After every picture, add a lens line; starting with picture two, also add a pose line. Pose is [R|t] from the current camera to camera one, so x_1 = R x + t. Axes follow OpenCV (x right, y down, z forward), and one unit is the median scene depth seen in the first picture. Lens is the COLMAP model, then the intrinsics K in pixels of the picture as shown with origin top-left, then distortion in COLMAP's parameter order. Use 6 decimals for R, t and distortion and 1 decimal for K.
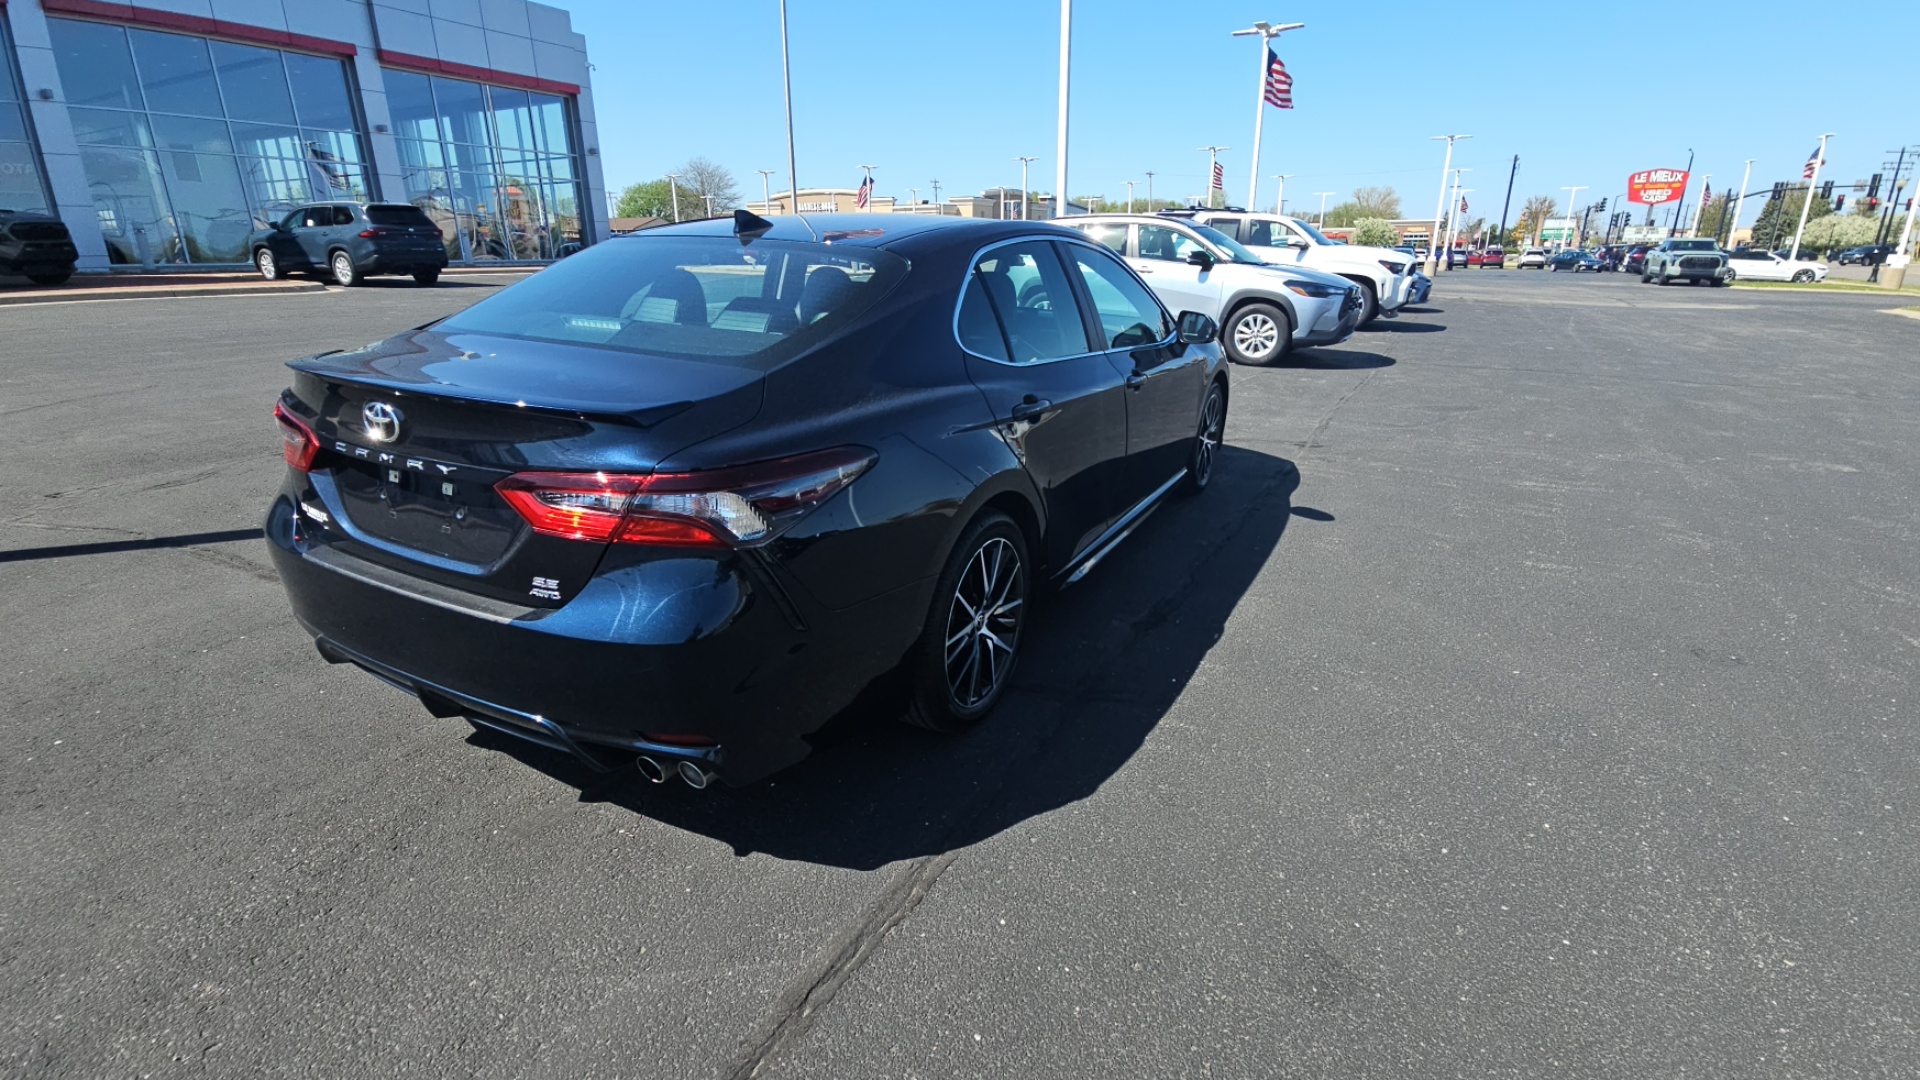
lens RADIAL K [[859.5, 0, 976.5], [0, 859.5, 544.8], [0, 0, 1]] dist [0.008557, -0.007425]
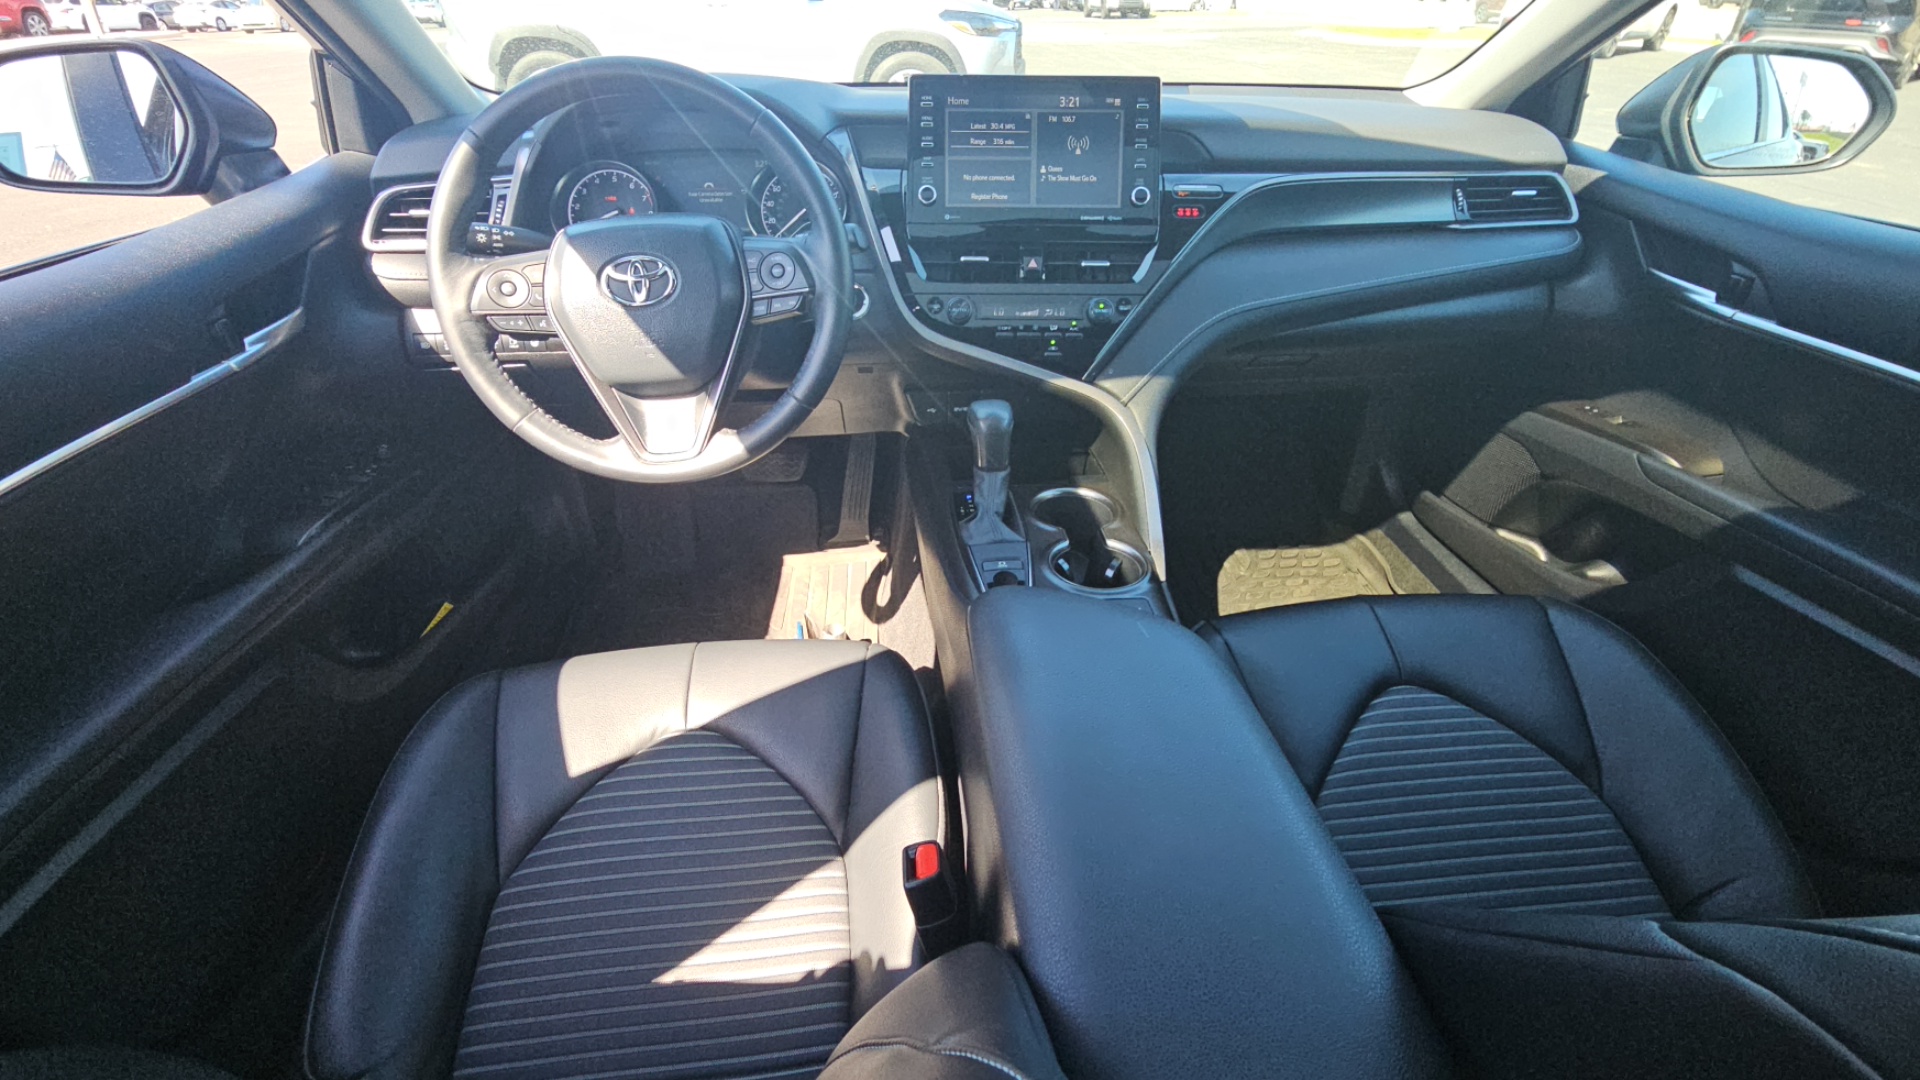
lens RADIAL K [[859.5, 0, 977.4], [0, 859.5, 548.5], [0, 0, 1]] dist [0.008557, -0.007425]
pose [[0.834006, -0.315743, 0.452482, -0.016457], [0.199561, 0.937177, 0.286138, -0.036482], [-0.514402, -0.148344, 0.844621, 0.126935]]
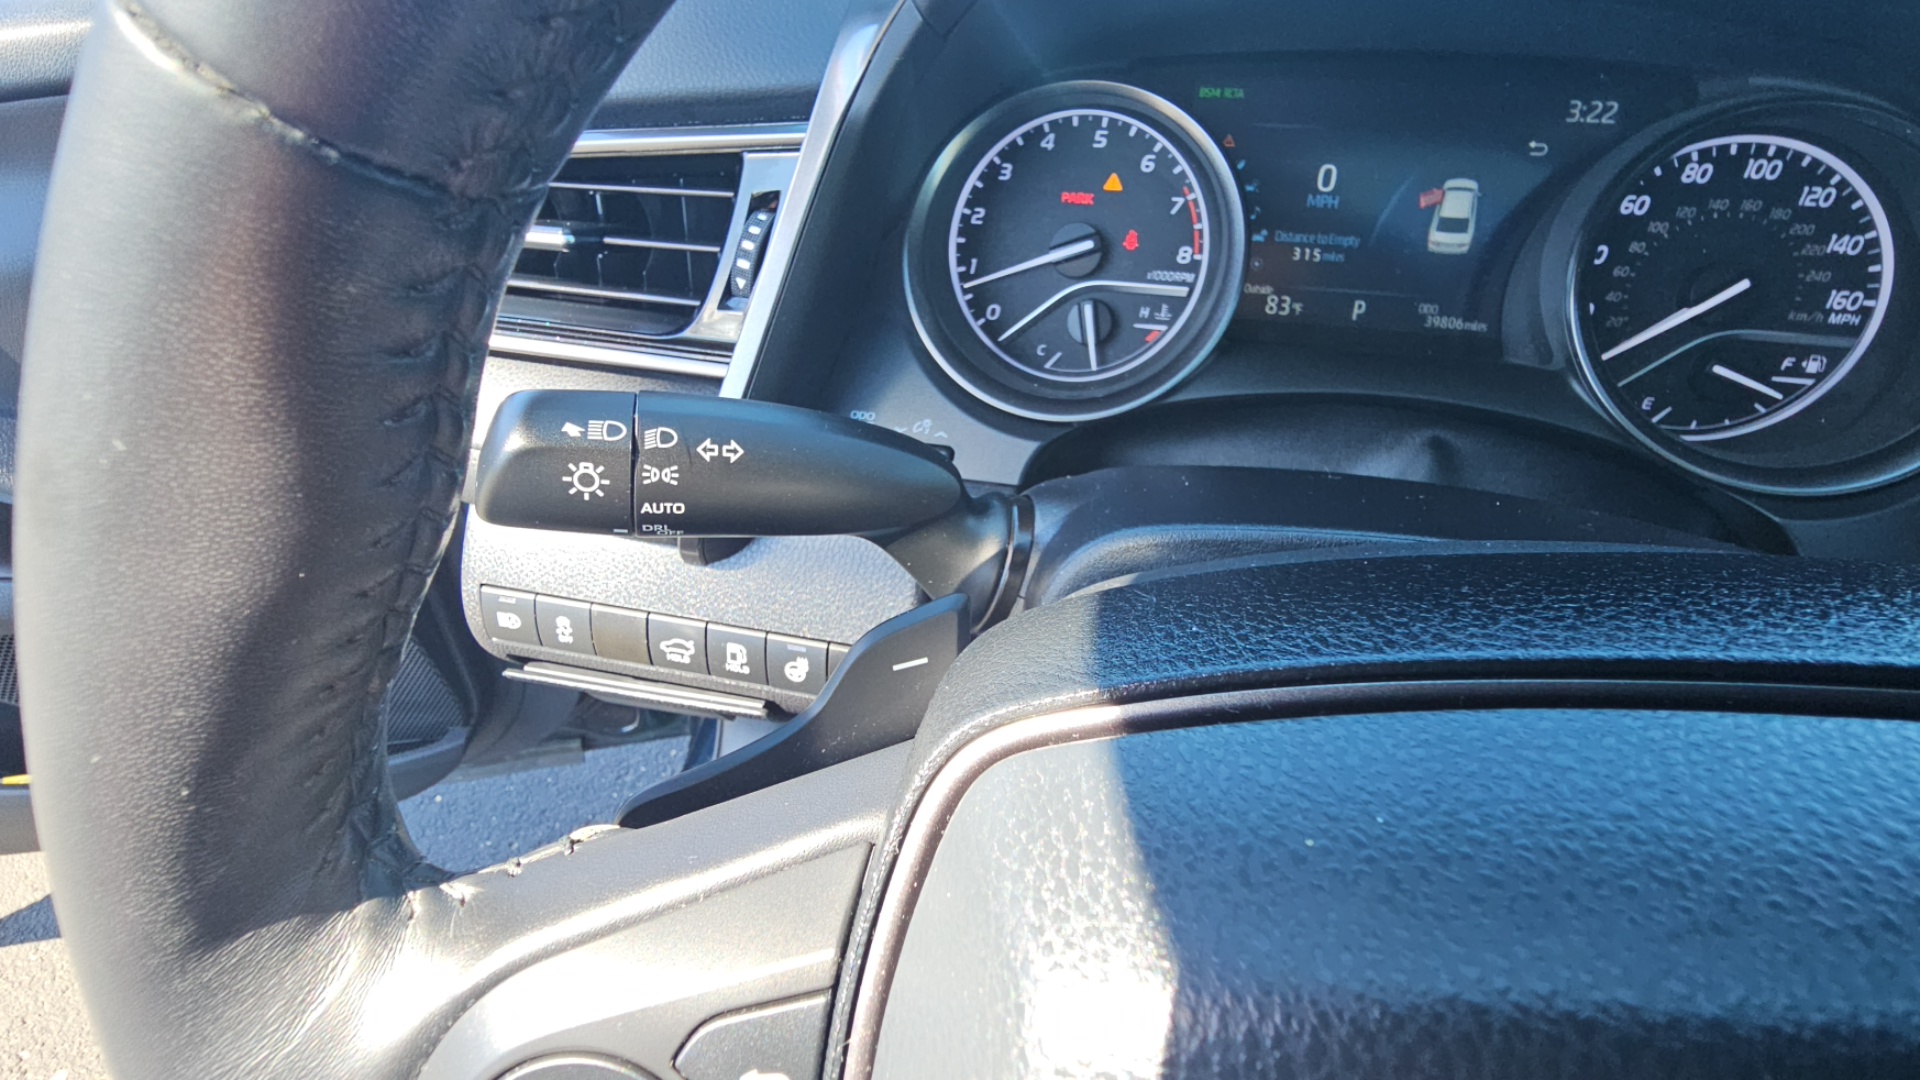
lens RADIAL K [[859.5, 0, 981.9], [0, 859.5, 541.6], [0, 0, 1]] dist [0.008557, -0.007425]
pose [[0.968822, -0.175089, 0.175296, -0.011826], [0.113194, 0.942165, 0.315456, -0.043428], [-0.220390, -0.285778, 0.932609, 0.160237]]
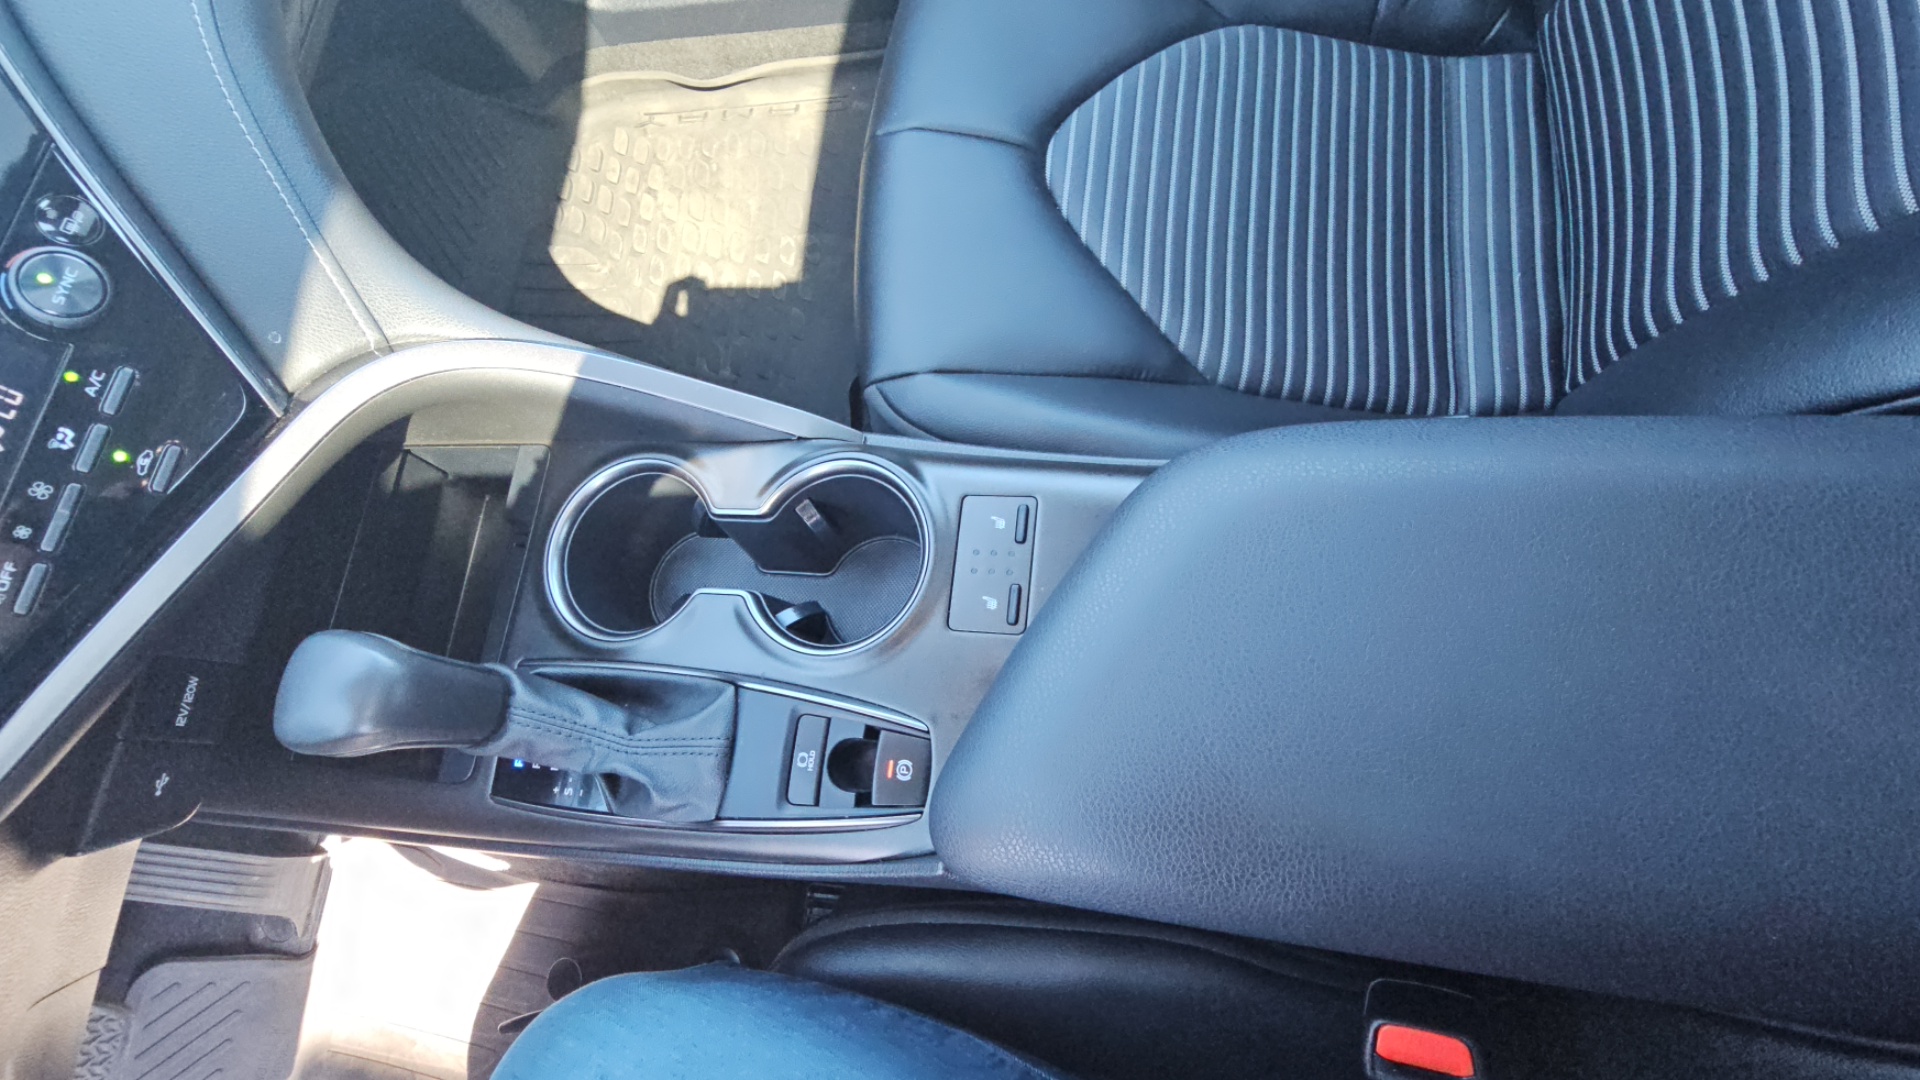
lens RADIAL K [[859.5, 0, 973.5], [0, 859.5, 544.0], [0, 0, 1]] dist [0.008557, -0.007425]
pose [[-0.356473, -0.887396, 0.292328, -0.002592], [0.496052, 0.085381, 0.864085, -0.038294], [-0.791744, 0.453033, 0.409759, 0.144475]]
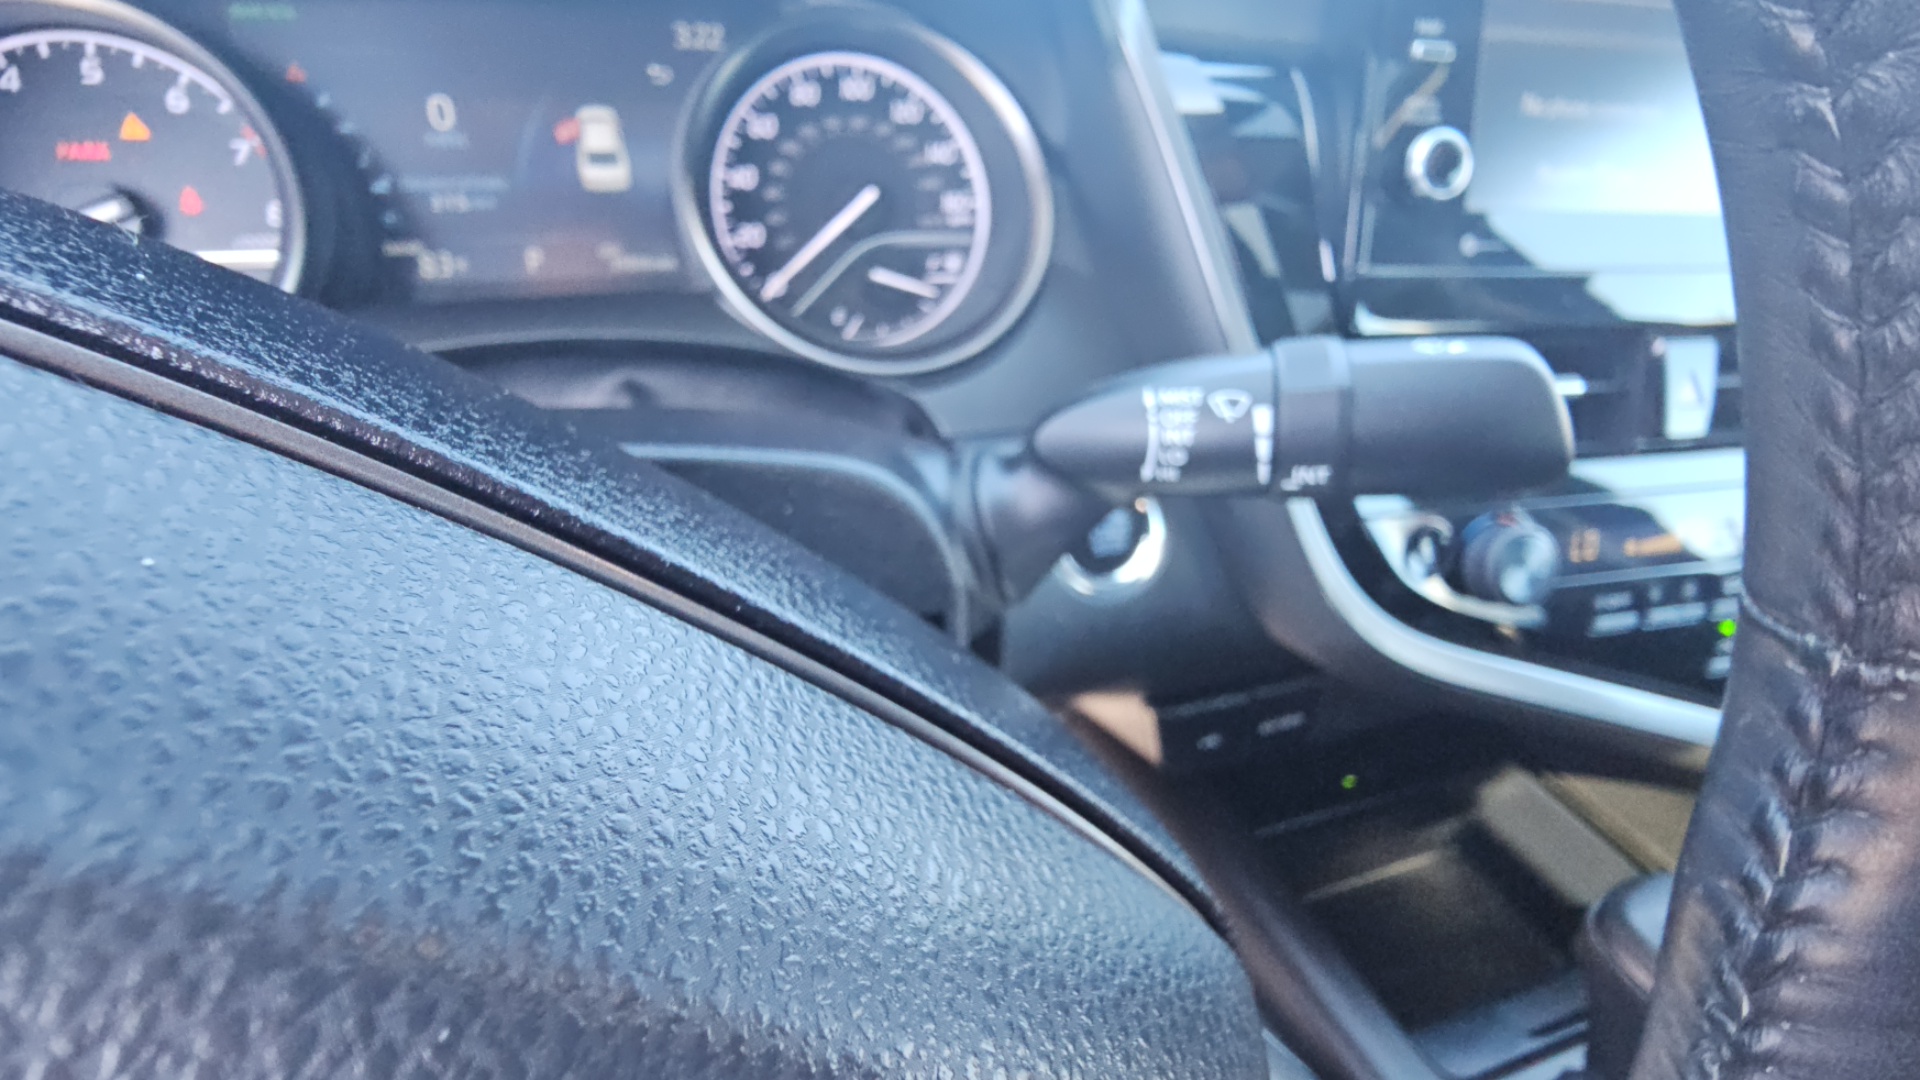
lens RADIAL K [[859.5, 0, 977.0], [0, 859.5, 540.1], [0, 0, 1]] dist [0.008557, -0.007425]
pose [[0.683420, -0.402823, 0.608827, -0.007728], [0.194968, 0.904402, 0.379531, -0.041707], [-0.703509, -0.140677, 0.696624, 0.159157]]
